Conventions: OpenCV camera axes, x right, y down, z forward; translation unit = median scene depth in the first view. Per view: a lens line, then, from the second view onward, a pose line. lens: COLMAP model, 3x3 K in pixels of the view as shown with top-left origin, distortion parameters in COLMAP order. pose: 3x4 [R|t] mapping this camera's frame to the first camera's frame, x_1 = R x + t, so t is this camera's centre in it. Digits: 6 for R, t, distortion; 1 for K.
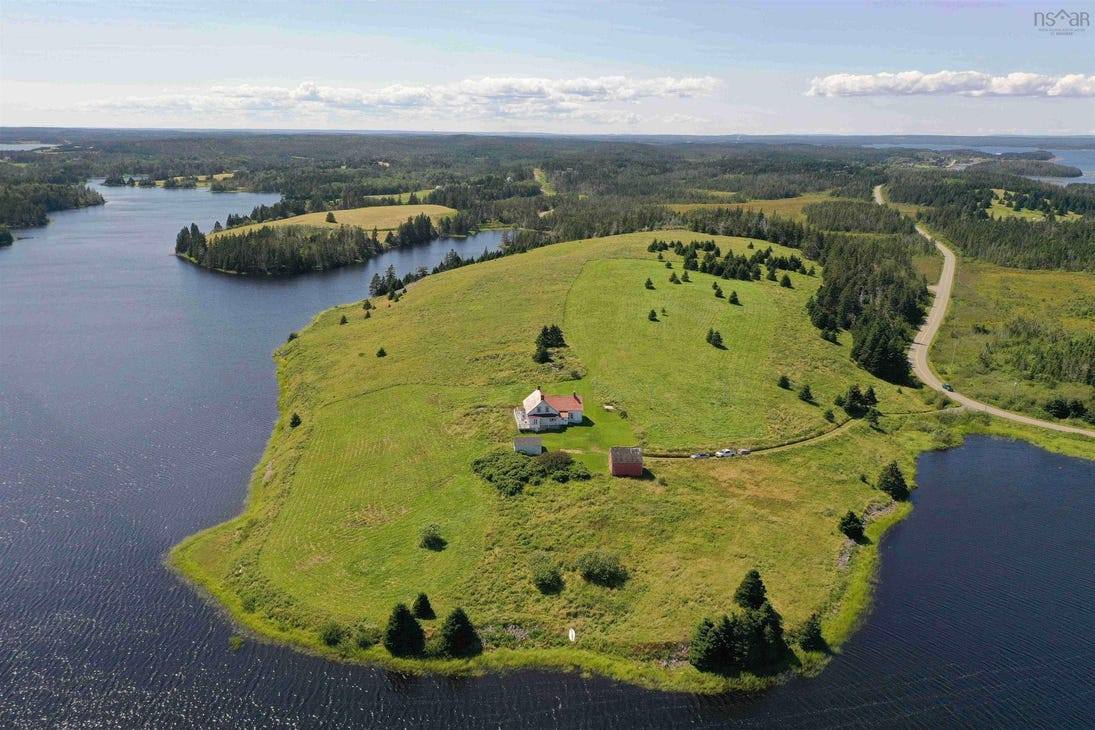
lens RADIAL K [[870.6, 0, 555.2], [0, 870.6, 353.5], [0, 0, 1]] dist [0.016683, 0.000575]
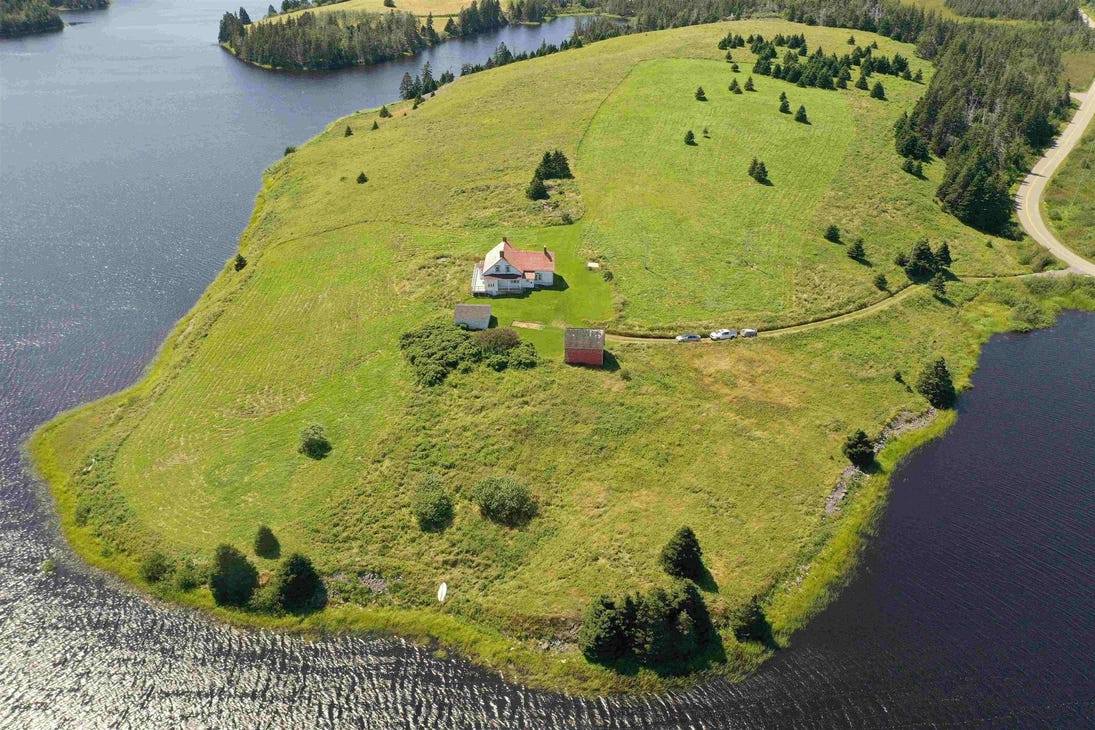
lens RADIAL K [[870.6, 0, 555.2], [0, 870.6, 353.5], [0, 0, 1]] dist [0.016683, 0.000575]
pose [[0.990695, 0.051840, -0.125837, 0.156058], [-0.021106, 0.971949, 0.234241, -0.055598], [0.134451, -0.229406, 0.964000, 0.225627]]
